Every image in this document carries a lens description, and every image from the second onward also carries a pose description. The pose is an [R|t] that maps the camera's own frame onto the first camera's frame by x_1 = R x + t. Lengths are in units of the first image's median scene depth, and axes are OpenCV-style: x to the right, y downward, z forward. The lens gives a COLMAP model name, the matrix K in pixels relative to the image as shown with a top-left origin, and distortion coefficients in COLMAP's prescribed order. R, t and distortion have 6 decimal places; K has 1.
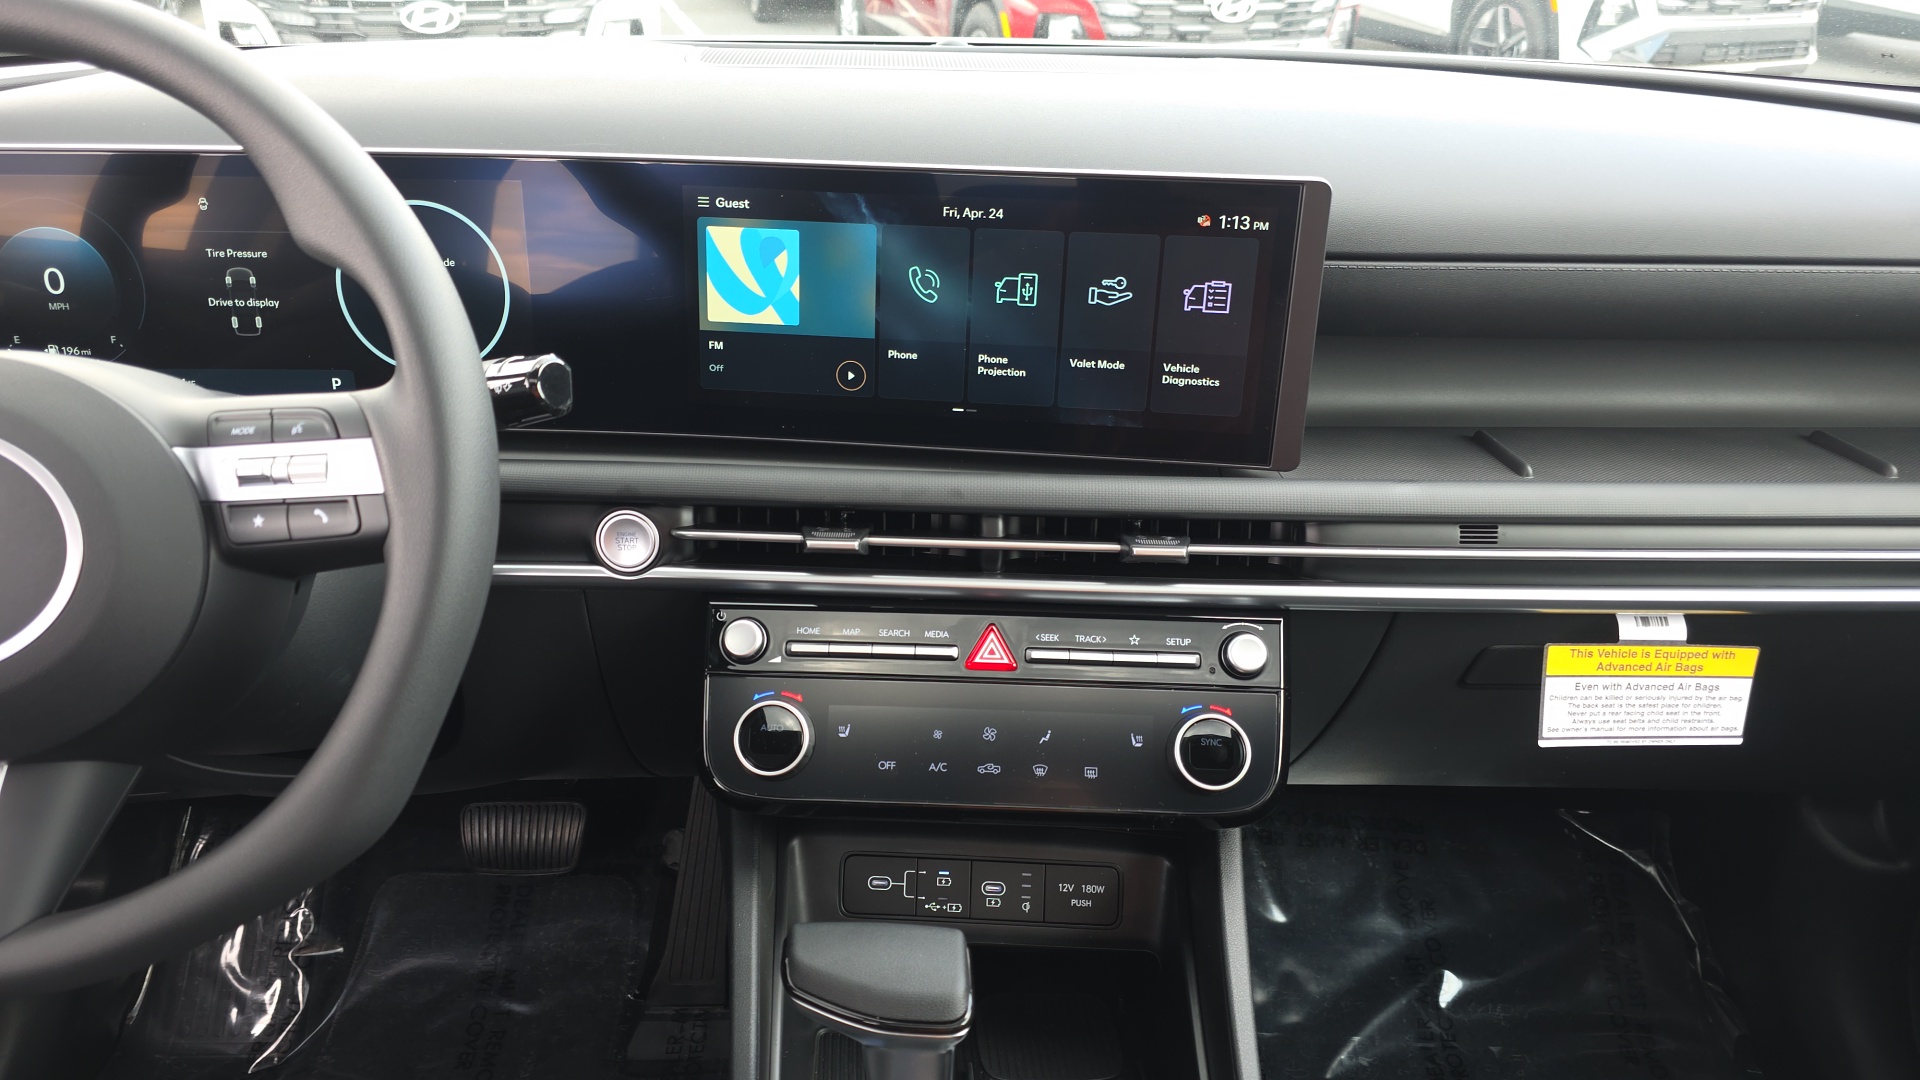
lens RADIAL K [[1295.3, 0, 930.7], [0, 1295.3, 564.6], [0, 0, 1]] dist [0.064691, -0.066875]
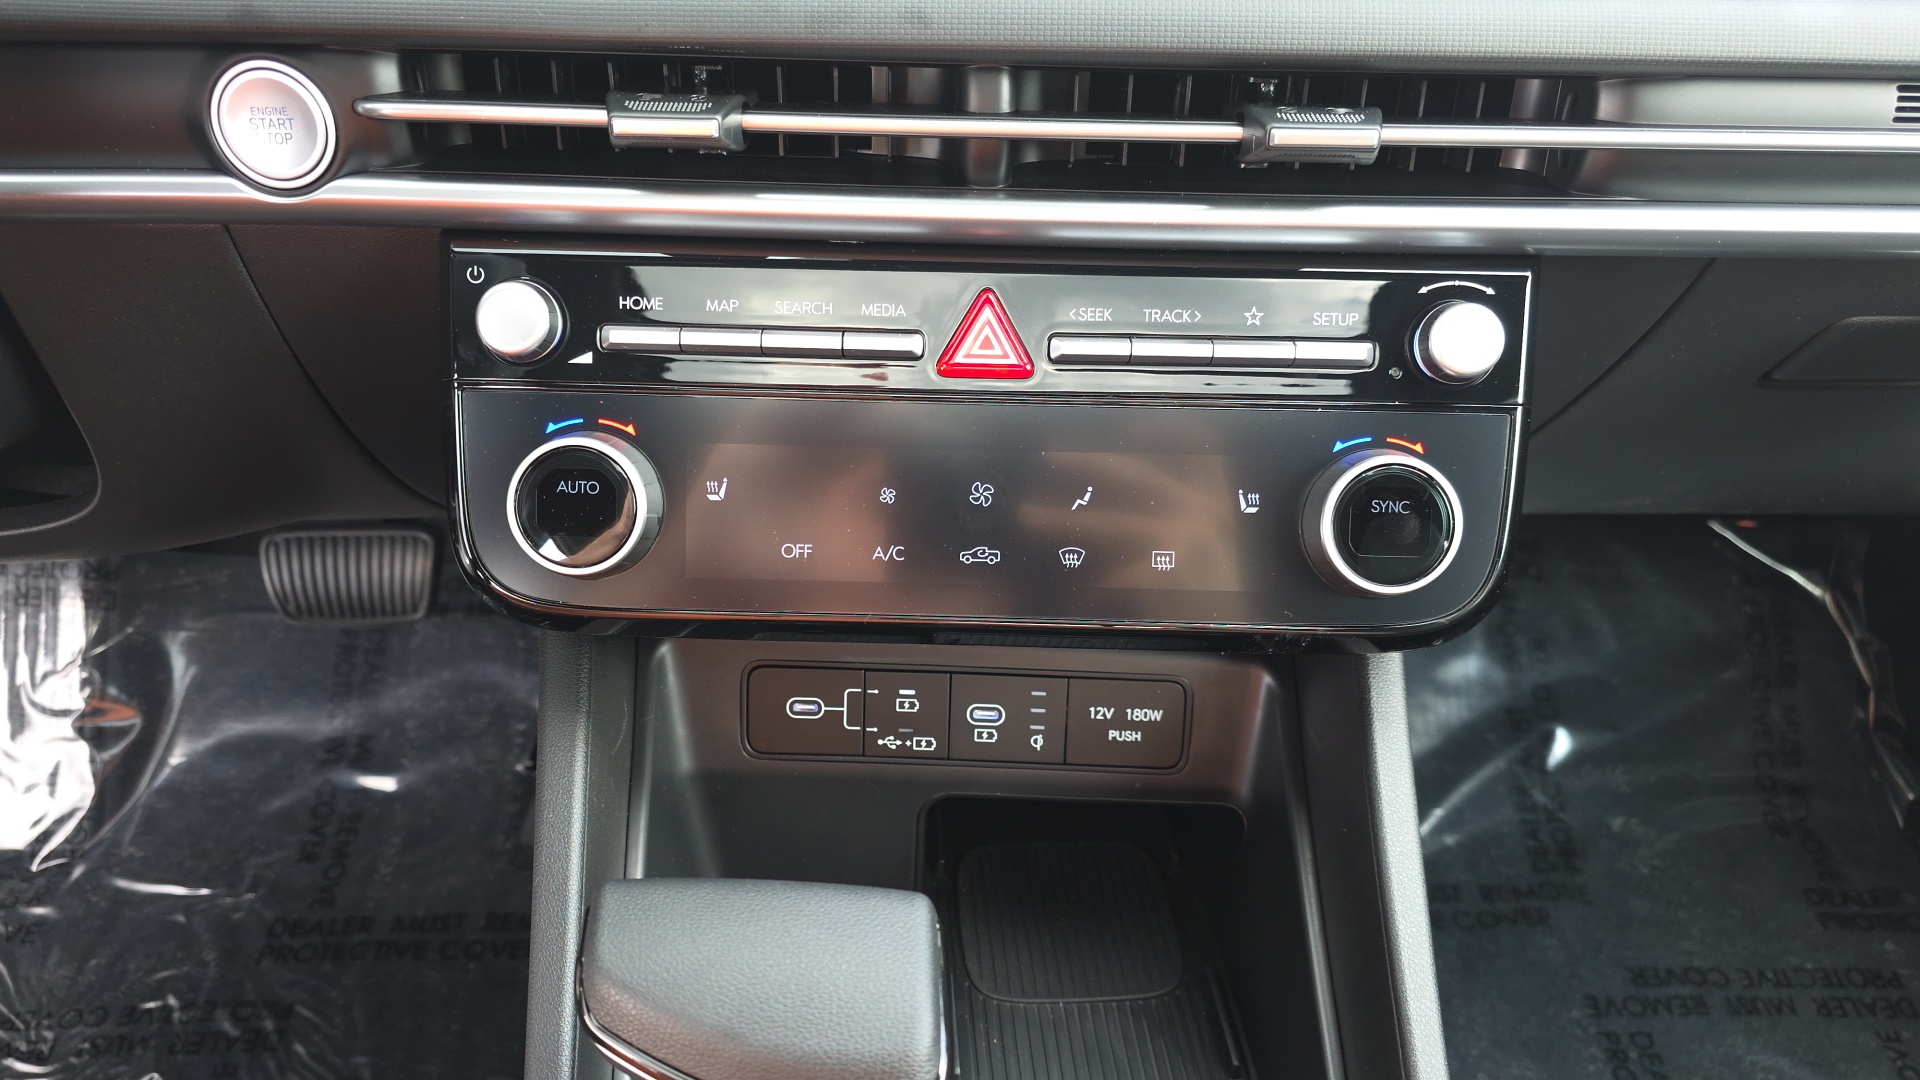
lens RADIAL K [[1332.2, 0, 933.3], [0, 1332.2, 573.6], [0, 0, 1]] dist [0.013607, -0.007398]
pose [[0.999922, -0.008216, 0.009429, 0.019137], [0.005460, 0.965072, 0.261929, 0.015774], [-0.011252, -0.261857, 0.965041, 0.439179]]
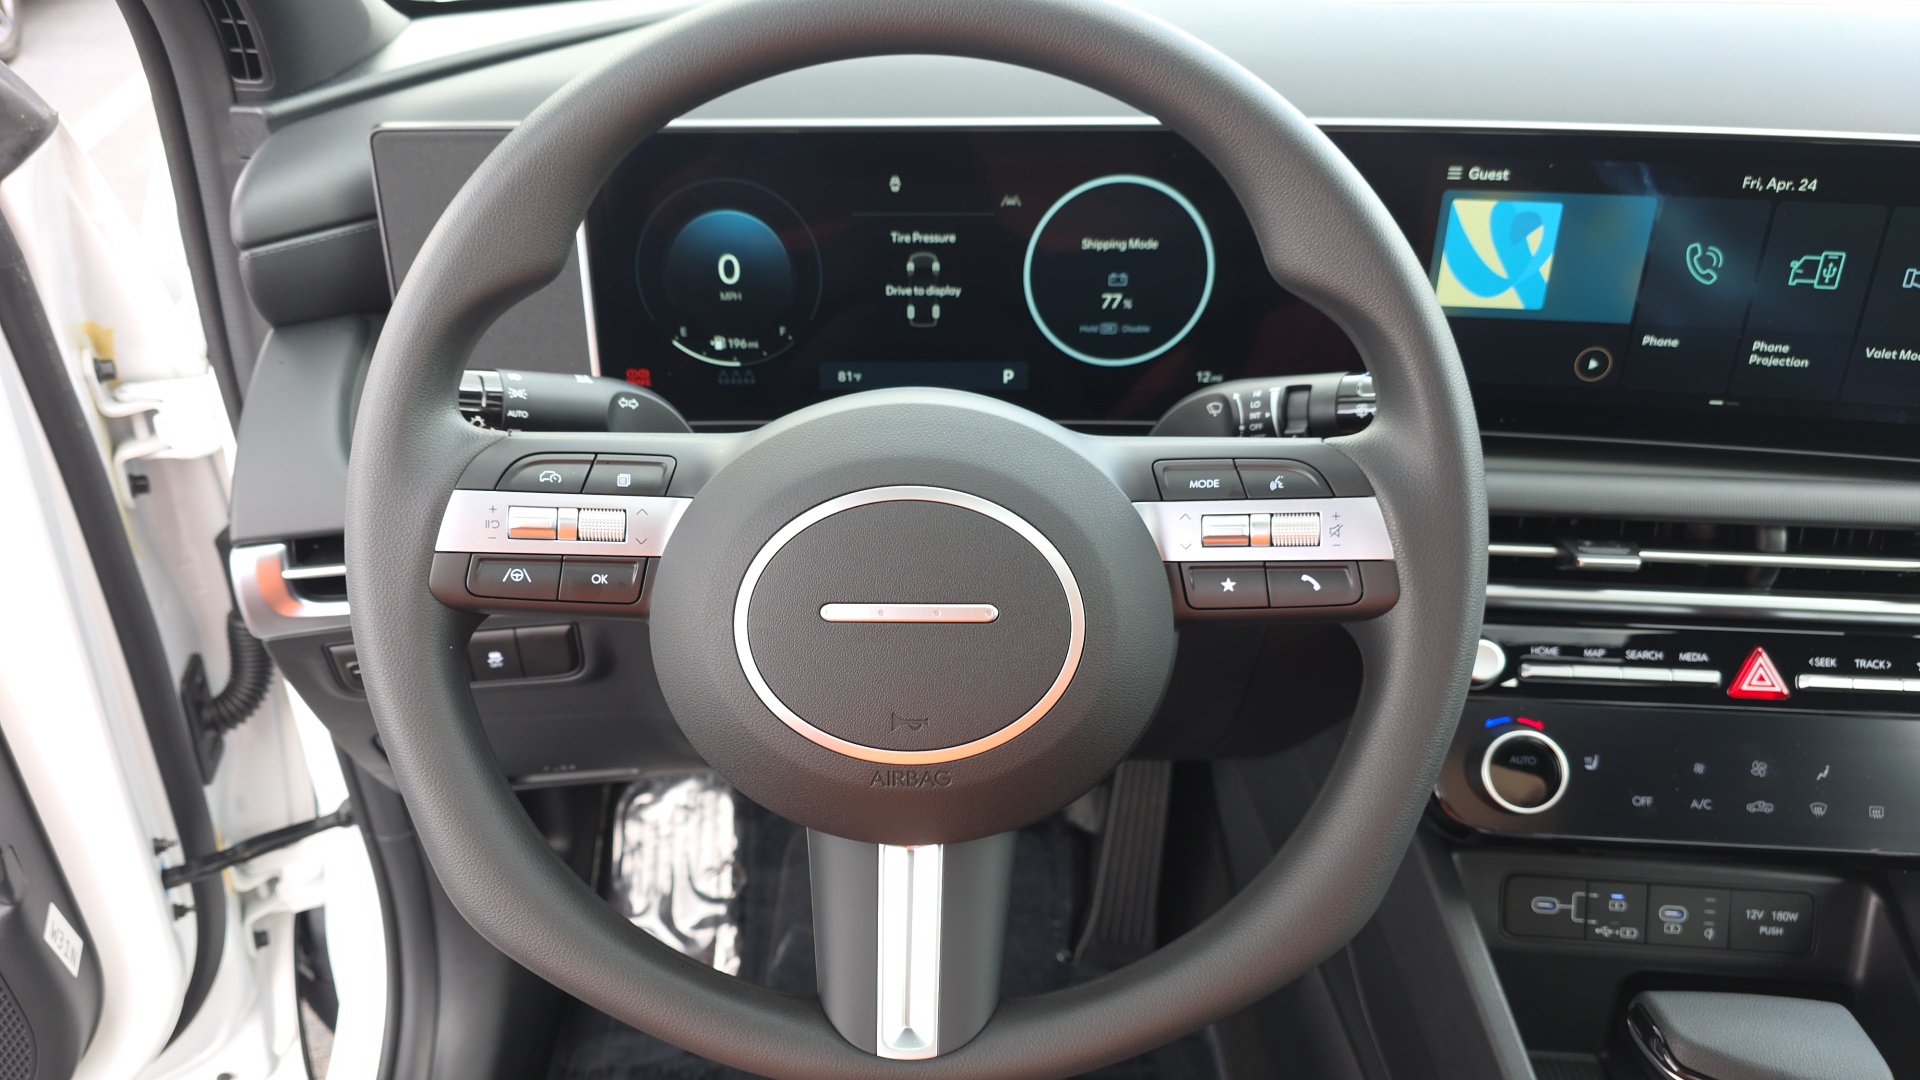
lens RADIAL K [[1310.7, 0, 923.7], [0, 1310.7, 549.7], [0, 0, 1]] dist [0.049892, -0.061543]
pose [[0.998869, 0.004280, -0.047350, -0.488384], [-0.000471, 0.996782, 0.080160, -0.093470], [0.047541, -0.080047, 0.995657, 0.063566]]
